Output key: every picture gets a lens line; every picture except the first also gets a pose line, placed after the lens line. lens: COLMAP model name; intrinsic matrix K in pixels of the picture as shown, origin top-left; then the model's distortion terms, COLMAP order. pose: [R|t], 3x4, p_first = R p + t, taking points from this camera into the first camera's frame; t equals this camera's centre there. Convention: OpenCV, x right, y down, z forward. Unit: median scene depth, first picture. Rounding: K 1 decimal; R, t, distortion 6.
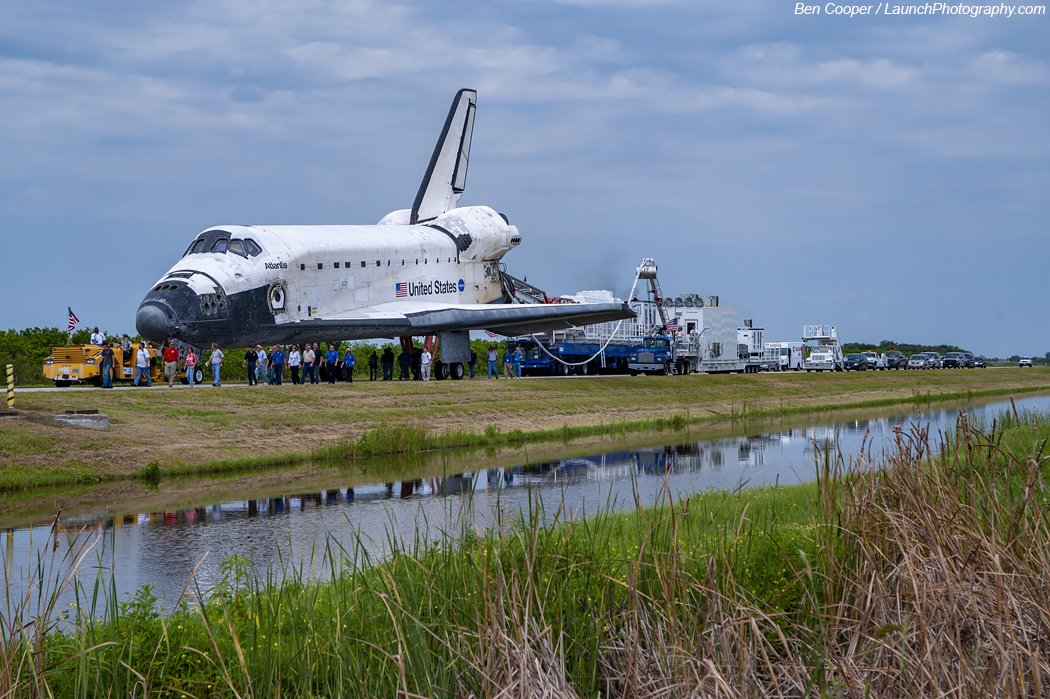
lens RADIAL K [[2004.2, 0, 525.8], [0, 2004.2, 350.5], [0, 0, 1]] dist [0.472809, 0.000000]
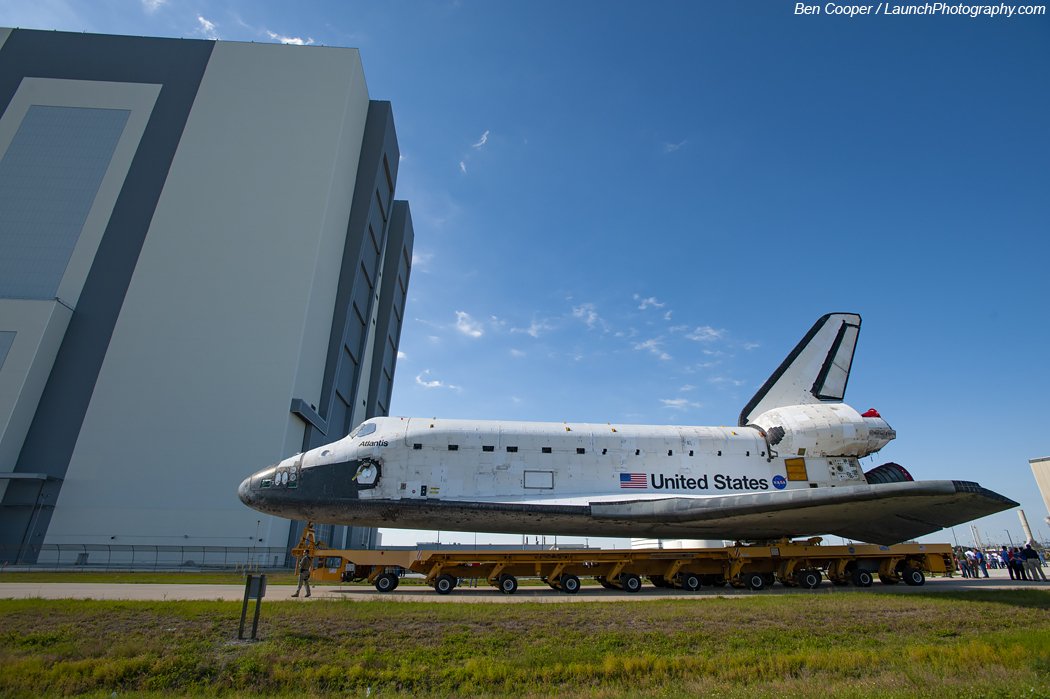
lens RADIAL K [[512.1, 0, 525.2], [0, 512.1, 350.6], [0, 0, 1]] dist [-0.059560, 0.010167]
pose [[0.447842, -0.309852, -0.838707, 0.148631], [-0.071333, 0.922661, -0.378957, 0.008528], [0.891263, 0.229540, 0.391103, 0.927569]]
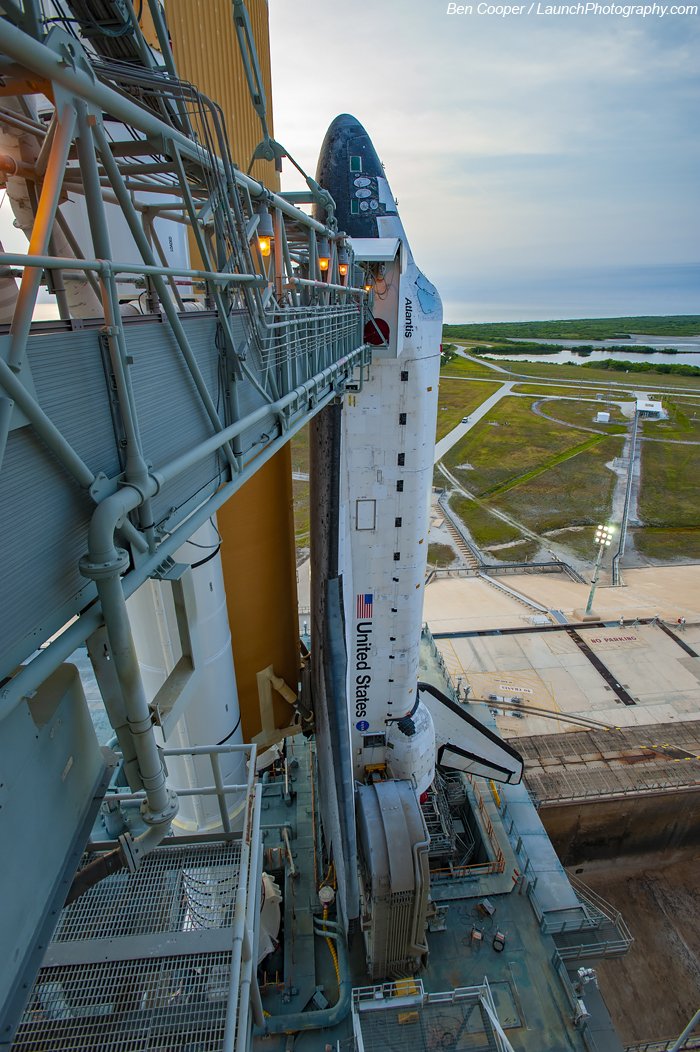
lens RADIAL K [[513.1, 0, 344.7], [0, 513.1, 525.2], [0, 0, 1]] dist [-0.059560, 0.010167]
pose [[0.053347, 0.717134, -0.694891, 0.080337], [-0.994781, -0.022442, -0.099531, 0.003367], [-0.086972, 0.696574, 0.712194, 0.886393]]
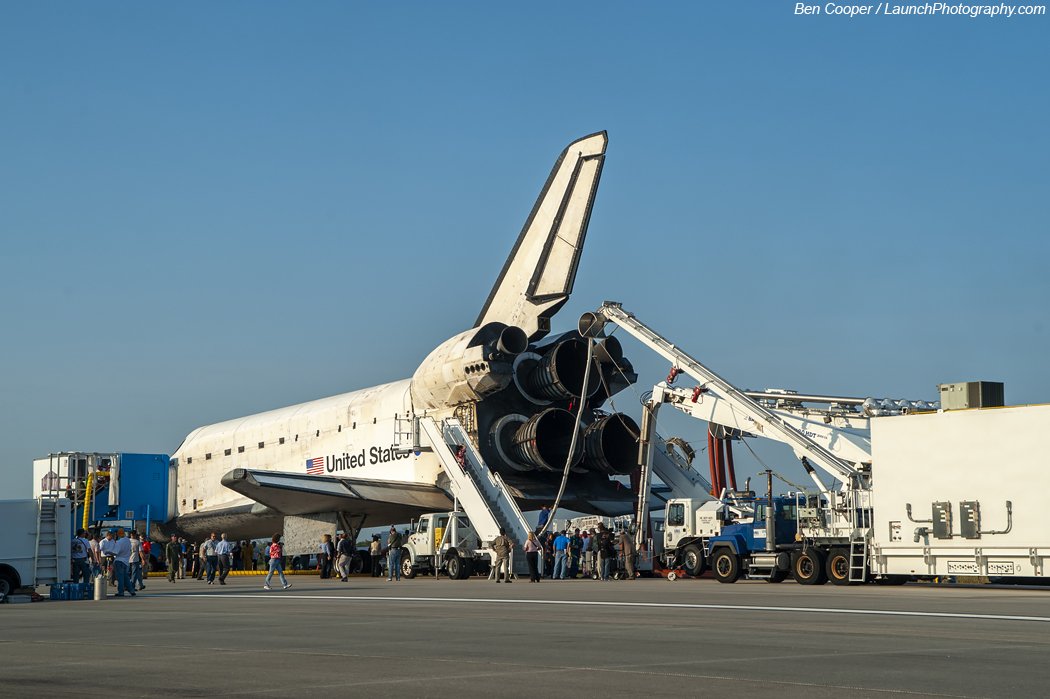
lens RADIAL K [[2038.6, 0, 523.8], [0, 2038.6, 350.8], [0, 0, 1]] dist [0.379230, 0.000000]
pose [[-0.490211, -0.086476, -0.867304, 0.697949], [0.007608, 0.994604, -0.103469, 0.011648], [0.871571, -0.057320, -0.486907, 1.635035]]
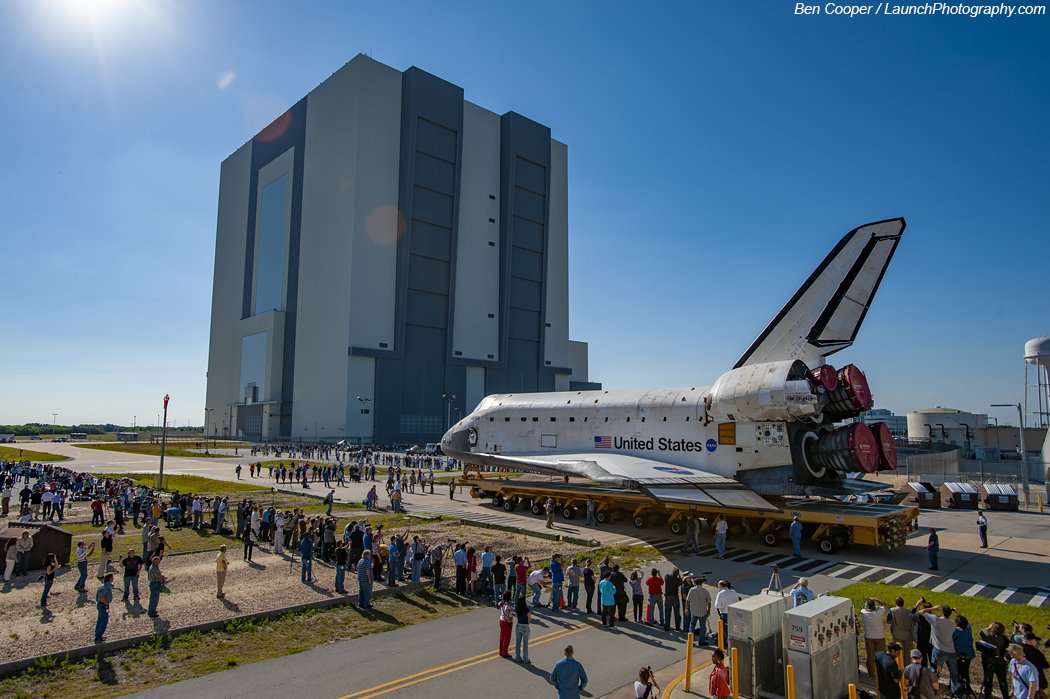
lens RADIAL K [[662.8, 0, 525.0], [0, 662.8, 352.1], [0, 0, 1]] dist [-0.037000, -0.000839]
pose [[-0.411219, -0.076709, -0.908303, 0.352392], [-0.049346, 0.996865, -0.061848, -0.062526], [0.910200, 0.019388, -0.413716, 1.227888]]
